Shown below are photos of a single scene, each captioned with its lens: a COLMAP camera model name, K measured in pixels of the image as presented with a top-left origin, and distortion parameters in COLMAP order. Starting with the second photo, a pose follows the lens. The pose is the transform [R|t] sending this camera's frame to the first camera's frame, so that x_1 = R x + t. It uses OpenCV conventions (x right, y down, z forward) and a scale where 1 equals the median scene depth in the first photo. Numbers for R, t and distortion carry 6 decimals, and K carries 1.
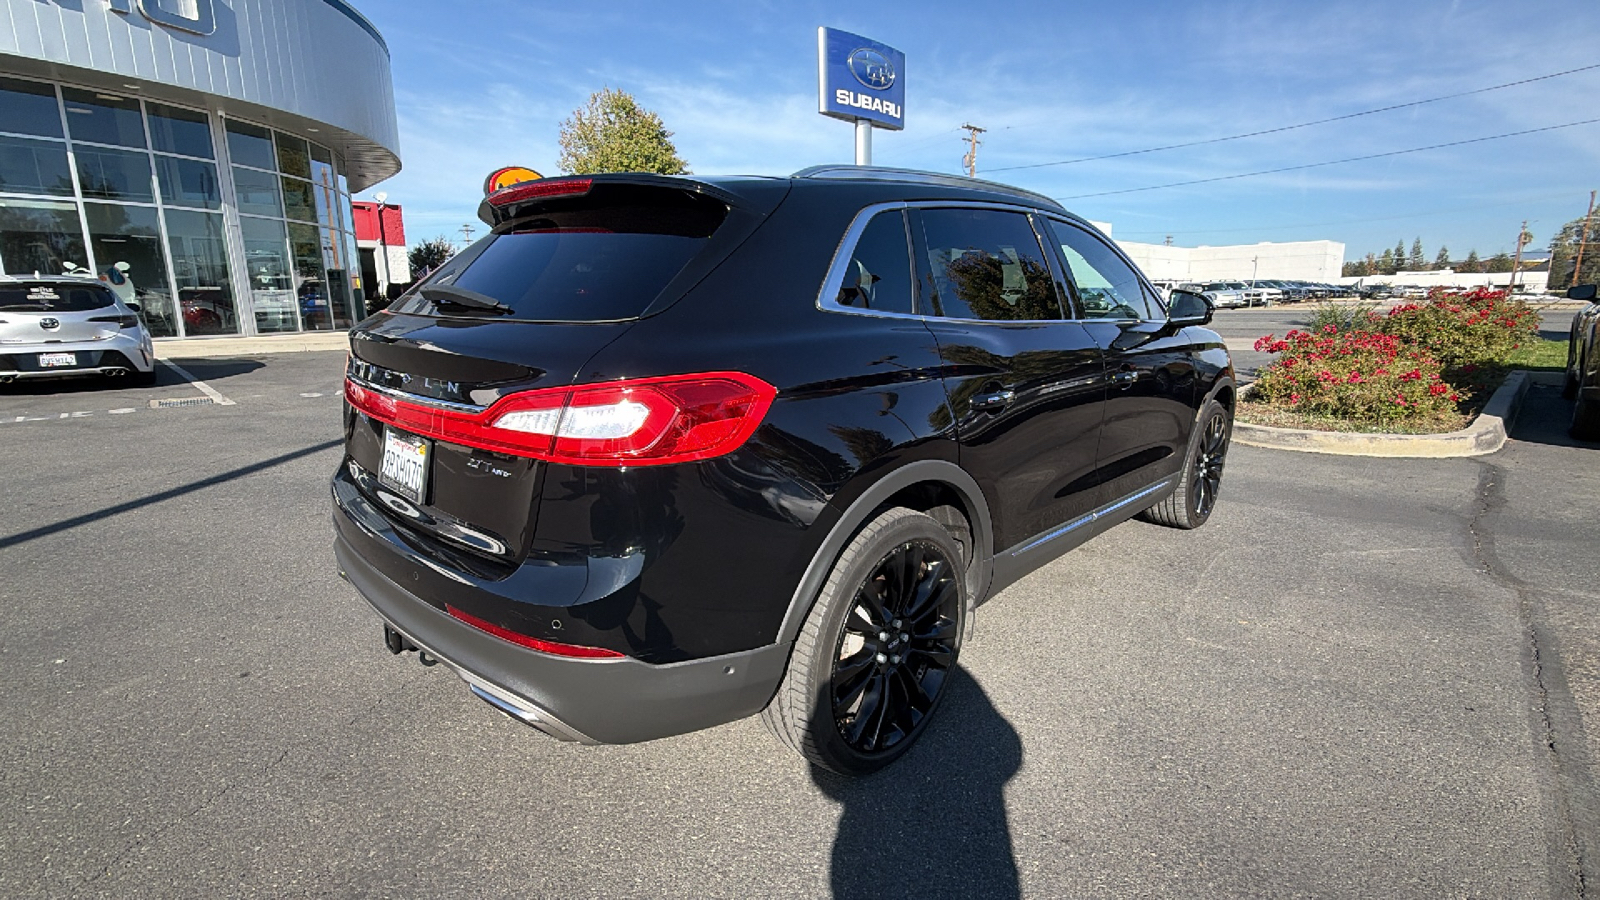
lens RADIAL K [[730.5, 0, 794.3], [0, 730.5, 456.0], [0, 0, 1]] dist [0.002342, -0.001325]
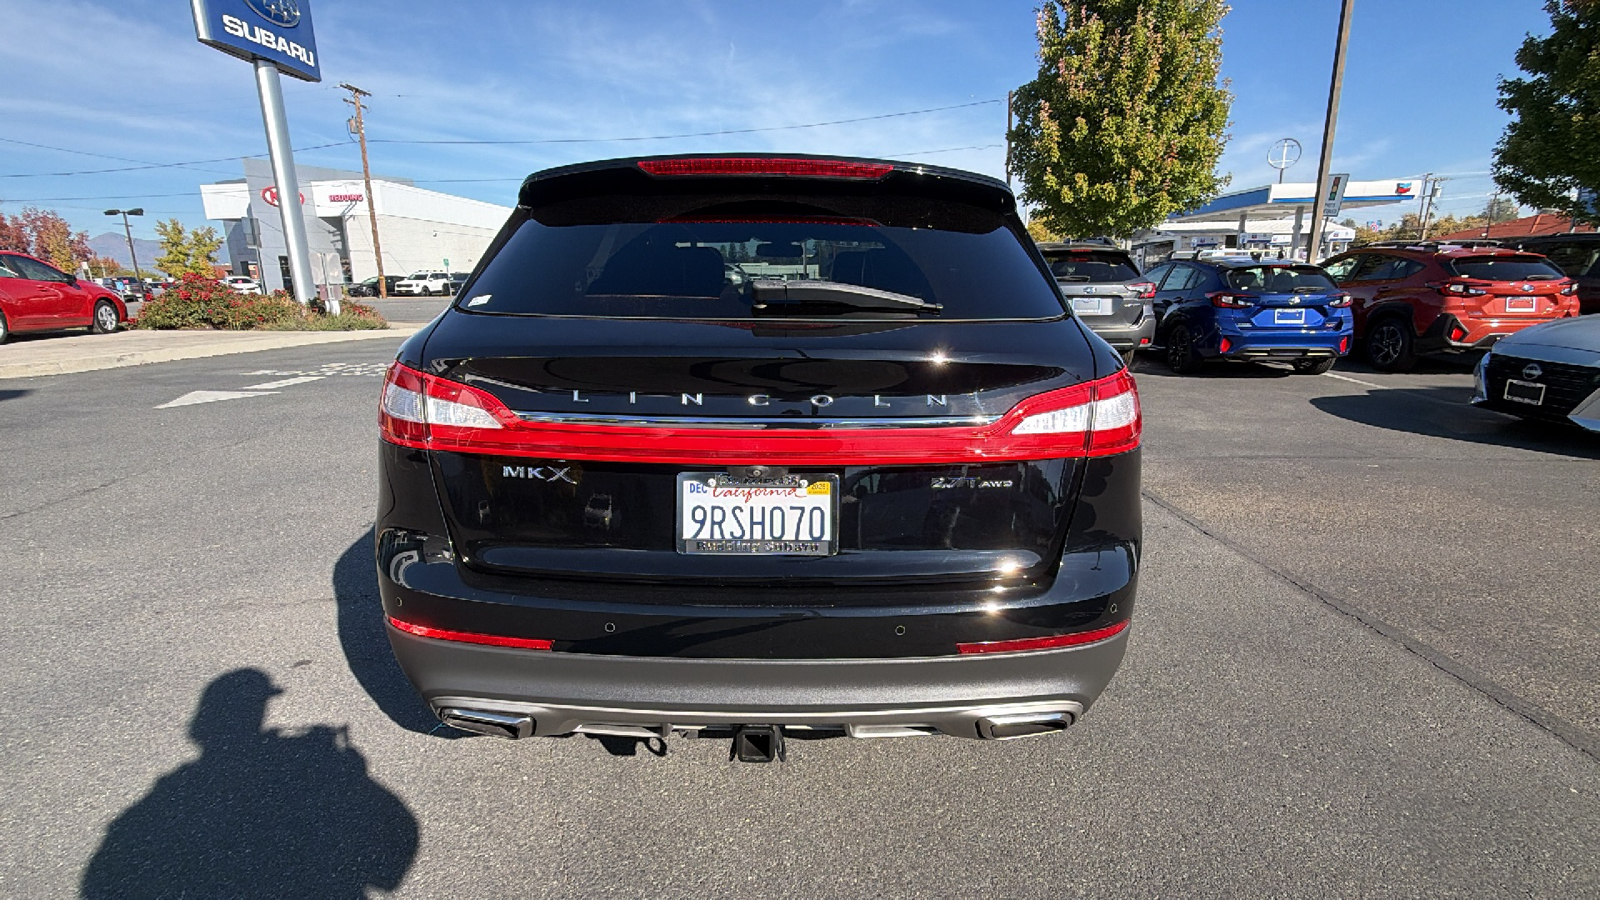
lens RADIAL K [[730.5, 0, 797.7], [0, 730.5, 459.8], [0, 0, 1]] dist [0.002342, -0.001325]
pose [[0.721506, -0.166685, 0.672045, -0.095012], [0.150436, 0.985143, 0.082835, -0.009624], [-0.675868, 0.041334, 0.735863, 0.037963]]
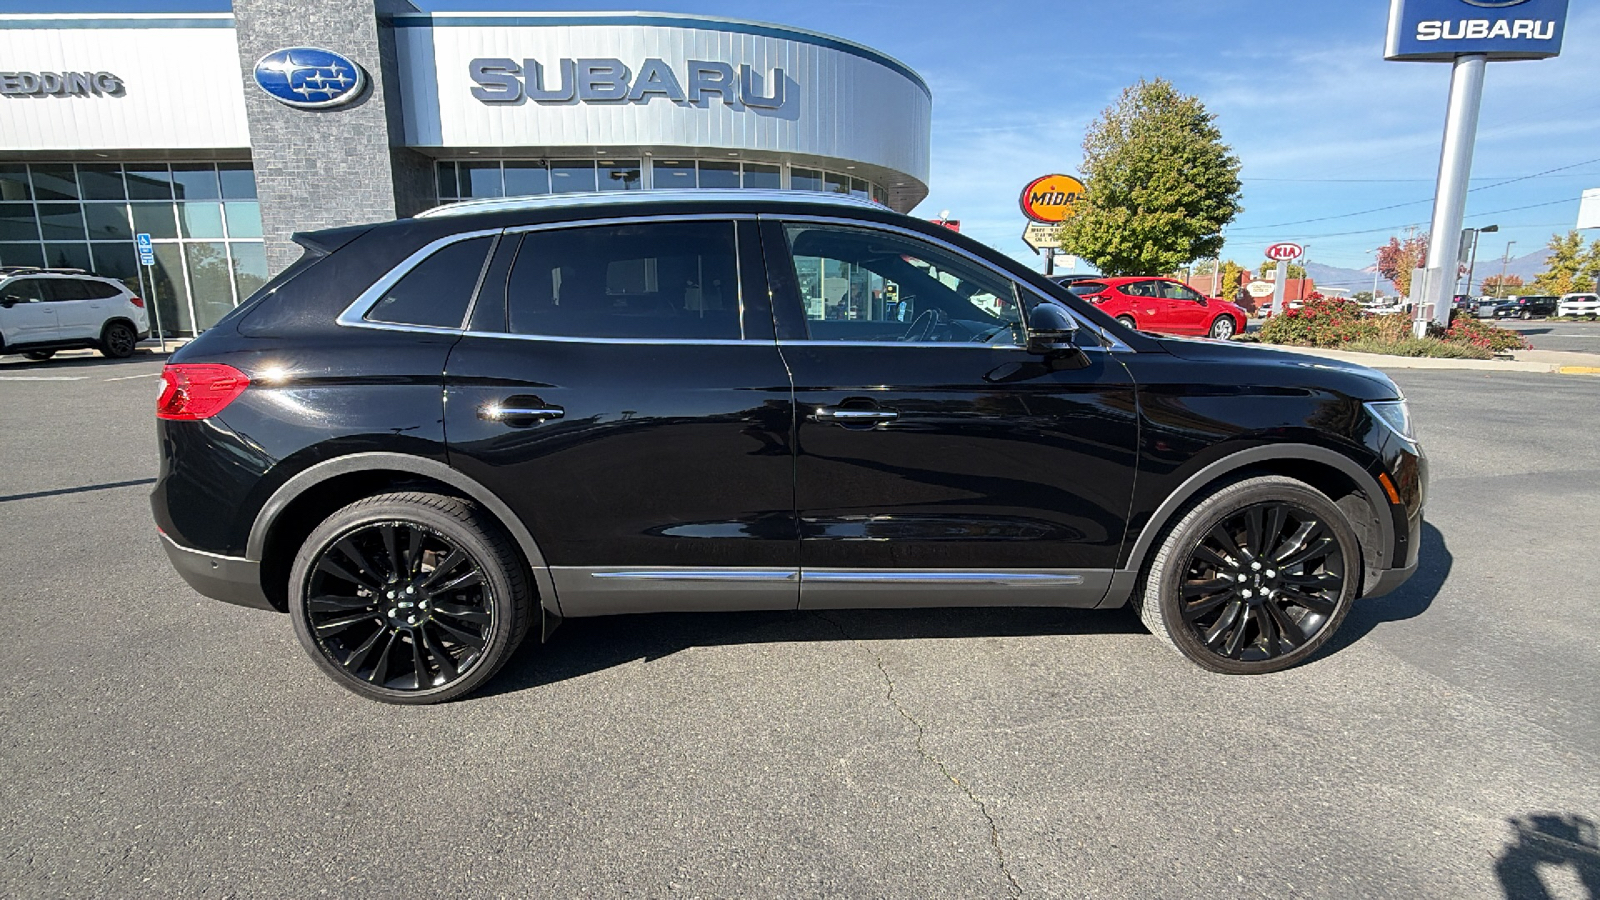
lens RADIAL K [[730.5, 0, 800.9], [0, 730.5, 452.8], [0, 0, 1]] dist [0.002342, -0.001325]
pose [[0.726865, 0.137767, -0.672821, 0.152740], [-0.144689, 0.988404, 0.046075, -0.015087], [0.671366, 0.063859, 0.738369, 0.060433]]
